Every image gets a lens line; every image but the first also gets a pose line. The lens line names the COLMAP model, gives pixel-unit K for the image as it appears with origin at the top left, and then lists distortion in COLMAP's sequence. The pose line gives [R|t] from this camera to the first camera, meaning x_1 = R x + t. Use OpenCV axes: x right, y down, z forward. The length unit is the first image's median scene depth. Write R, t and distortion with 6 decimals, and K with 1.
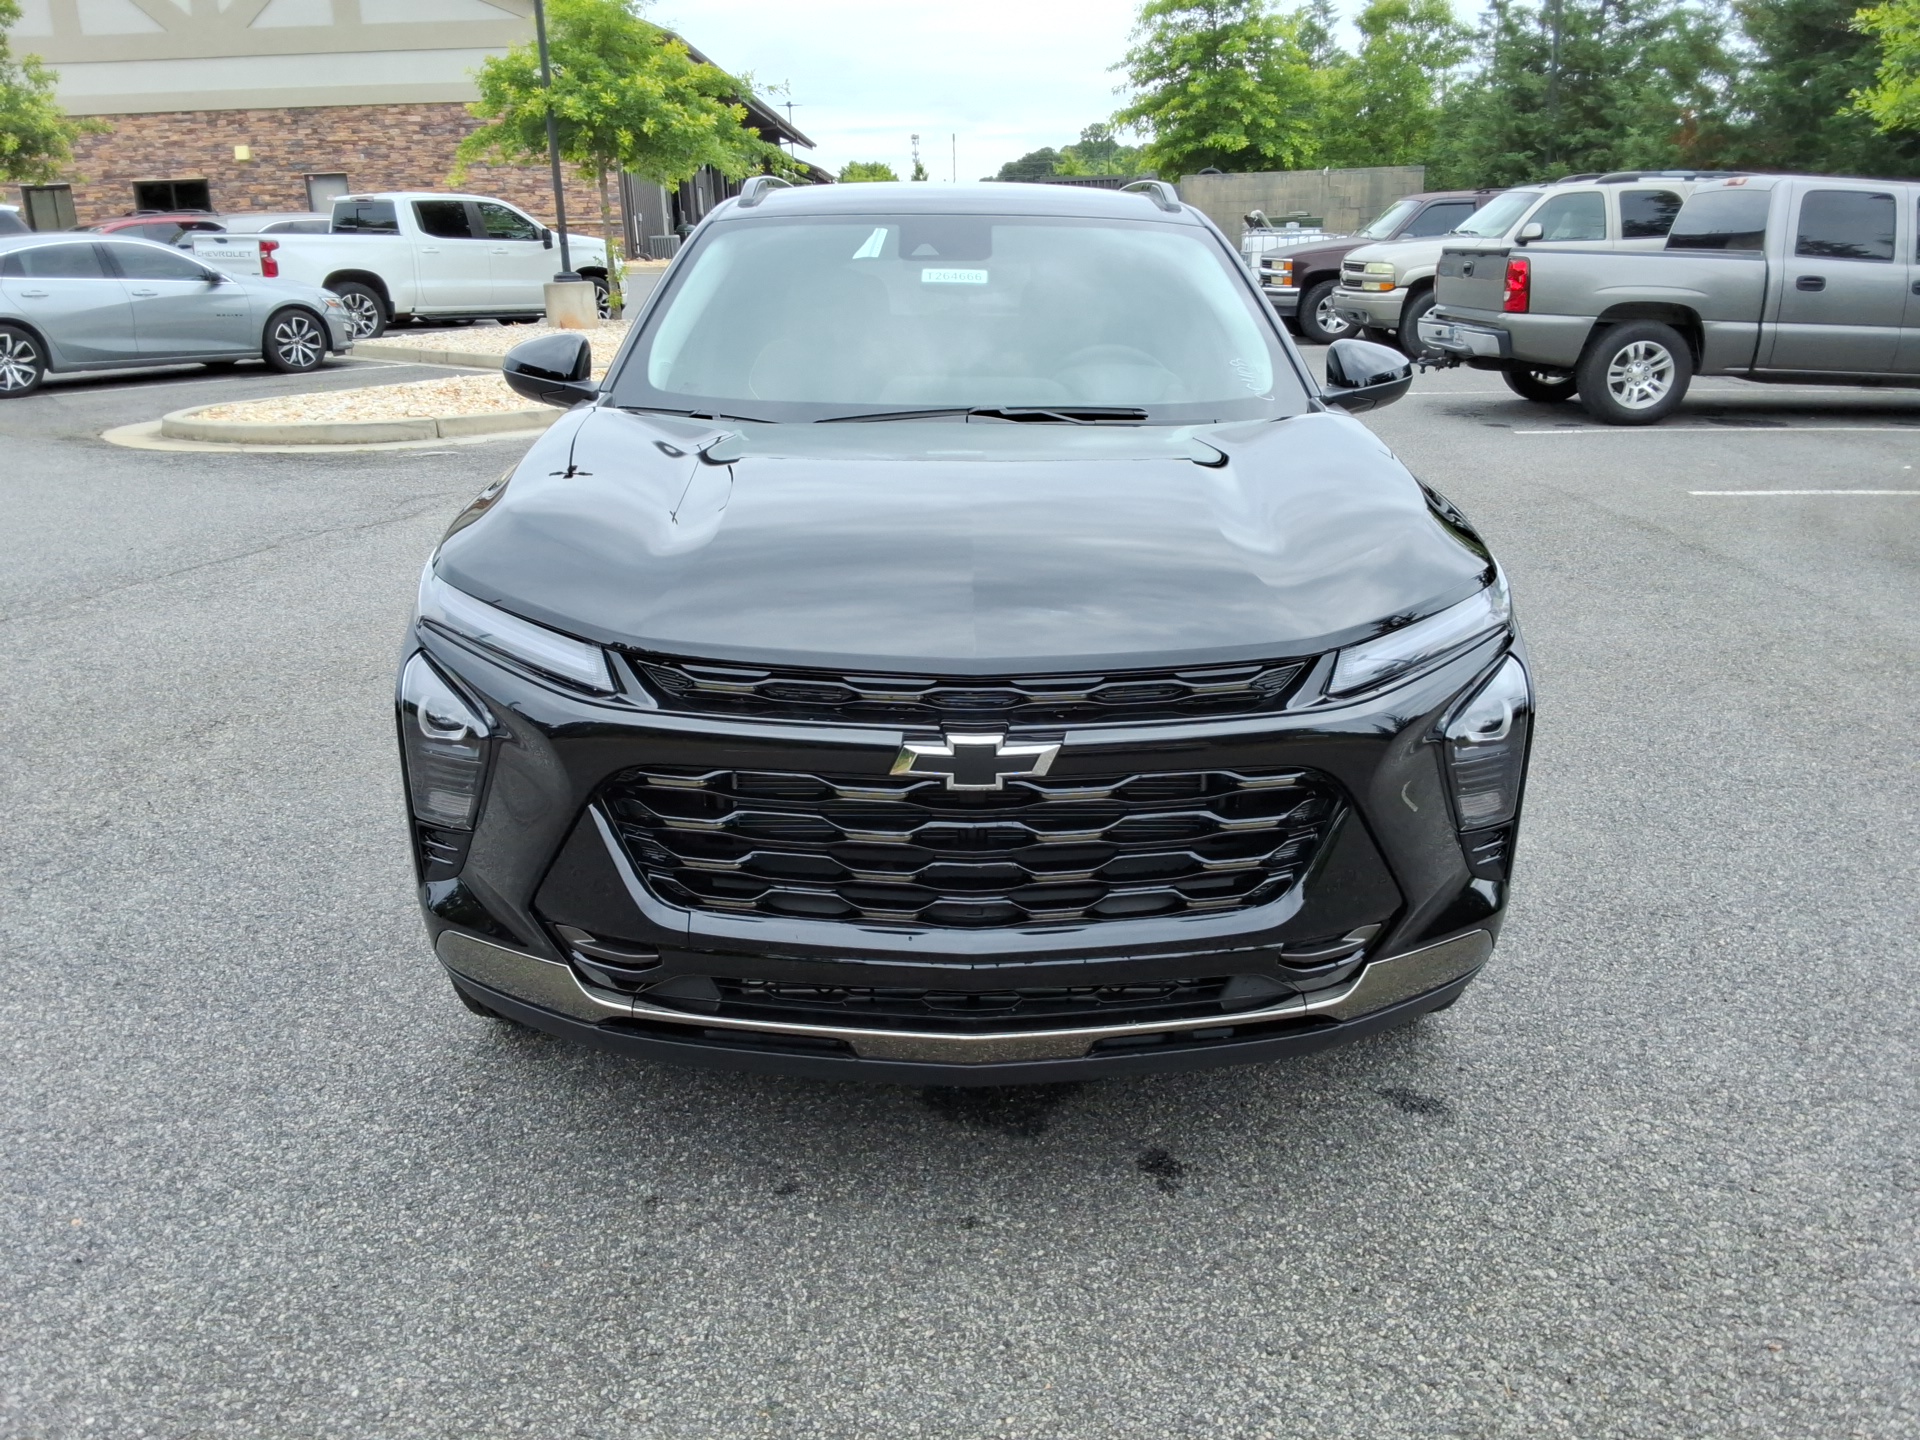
lens RADIAL K [[1548.2, 0, 977.3], [0, 1548.2, 705.8], [0, 0, 1]] dist [0.131681, -0.217675]
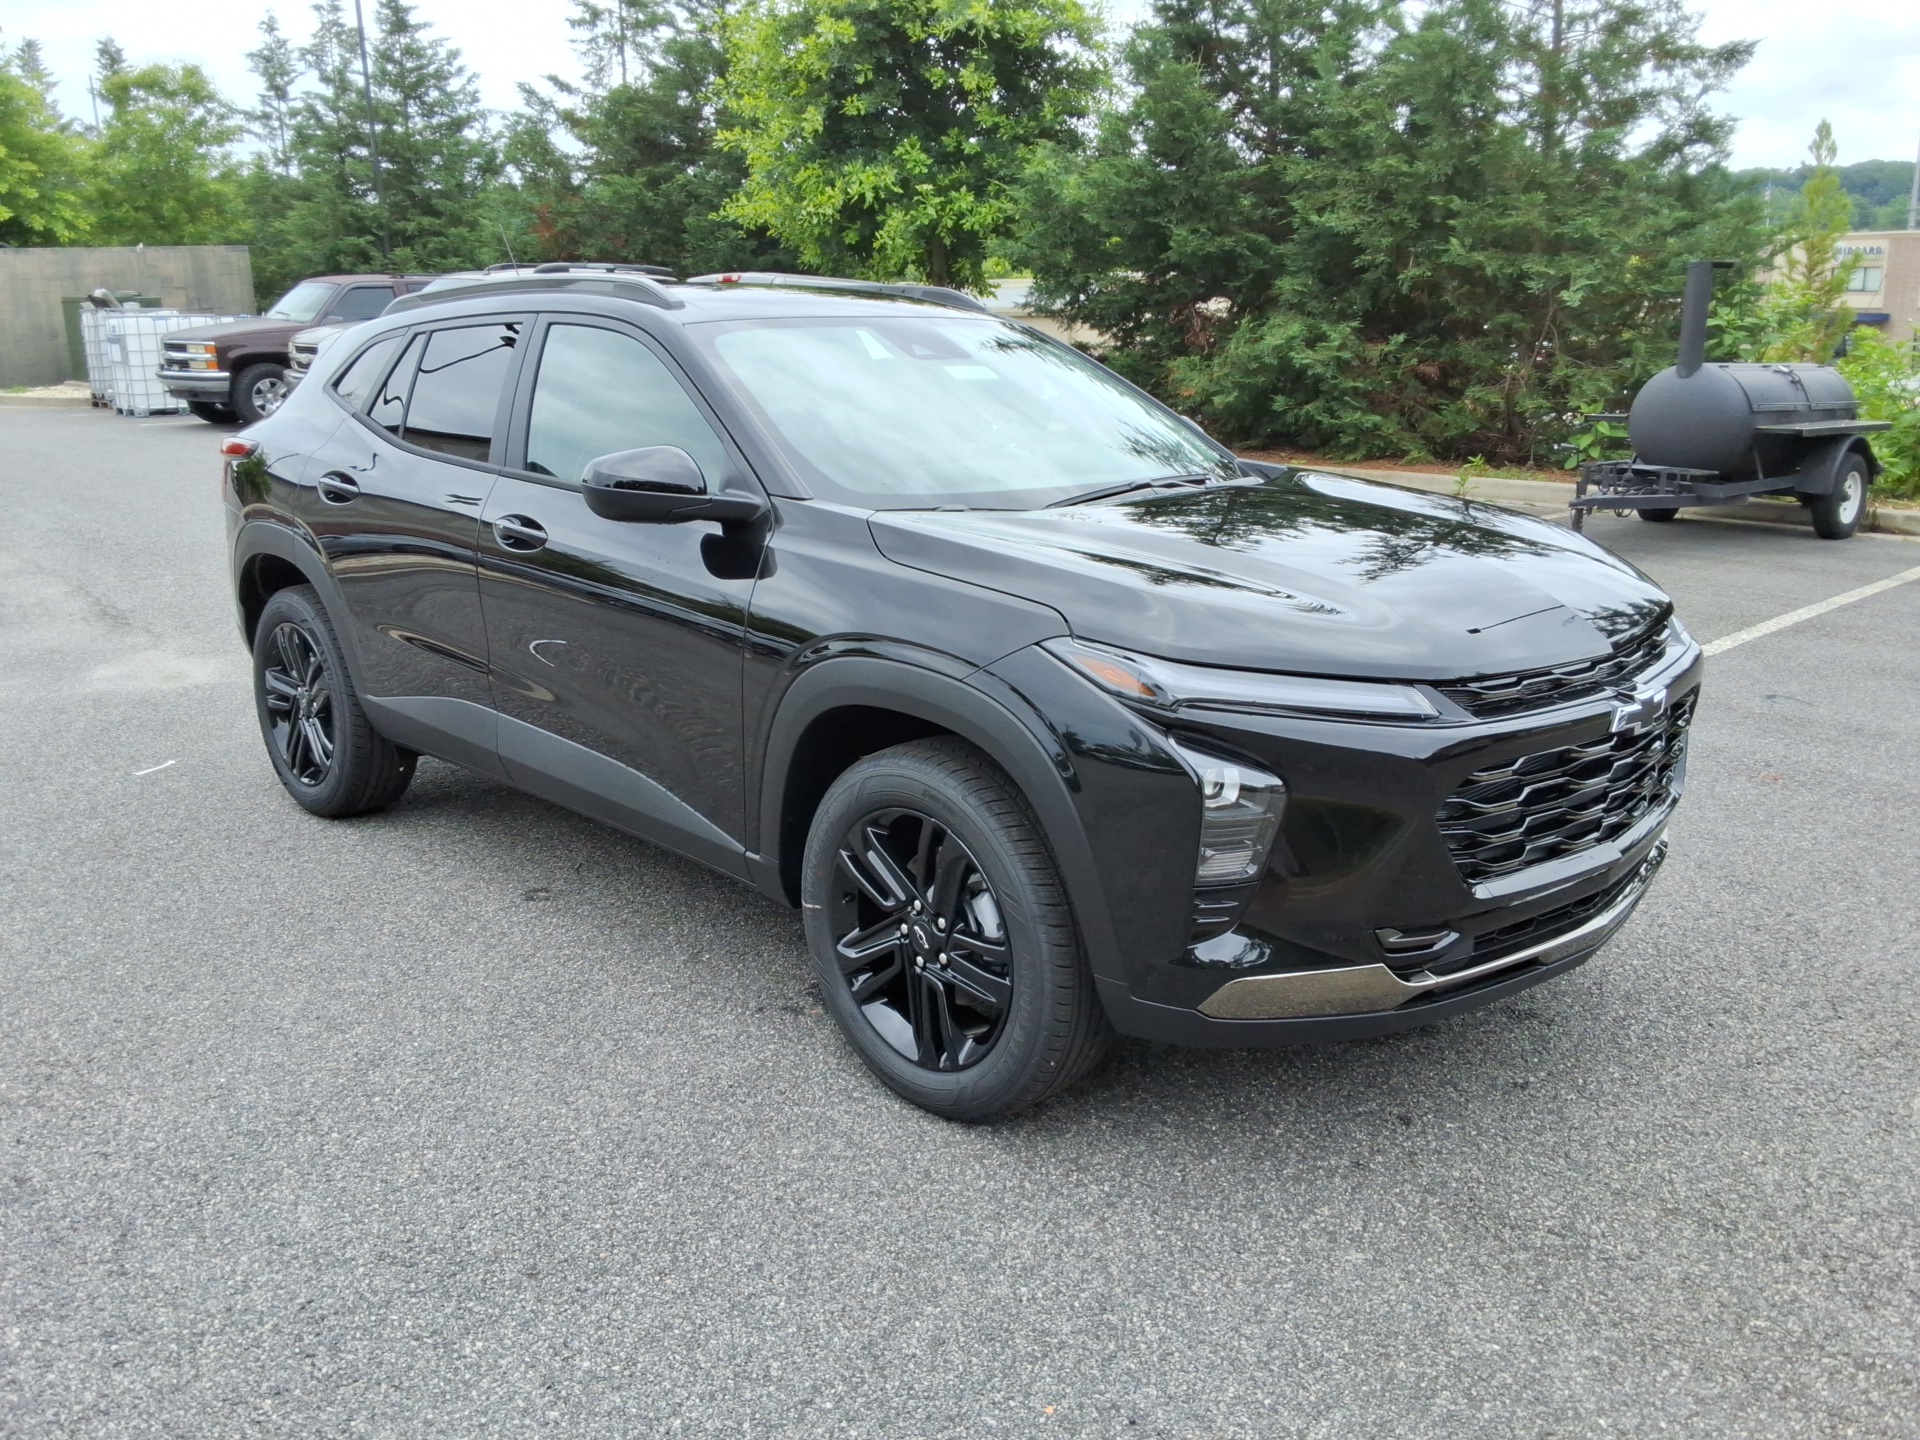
lens RADIAL K [[1558.9, 0, 968.4], [0, 1558.9, 717.7], [0, 0, 1]] dist [0.095155, -0.158262]
pose [[0.714545, -0.175569, 0.677200, -0.116052], [0.202733, 0.978427, 0.039751, -0.011374], [-0.669570, 0.108887, 0.734724, 0.031070]]
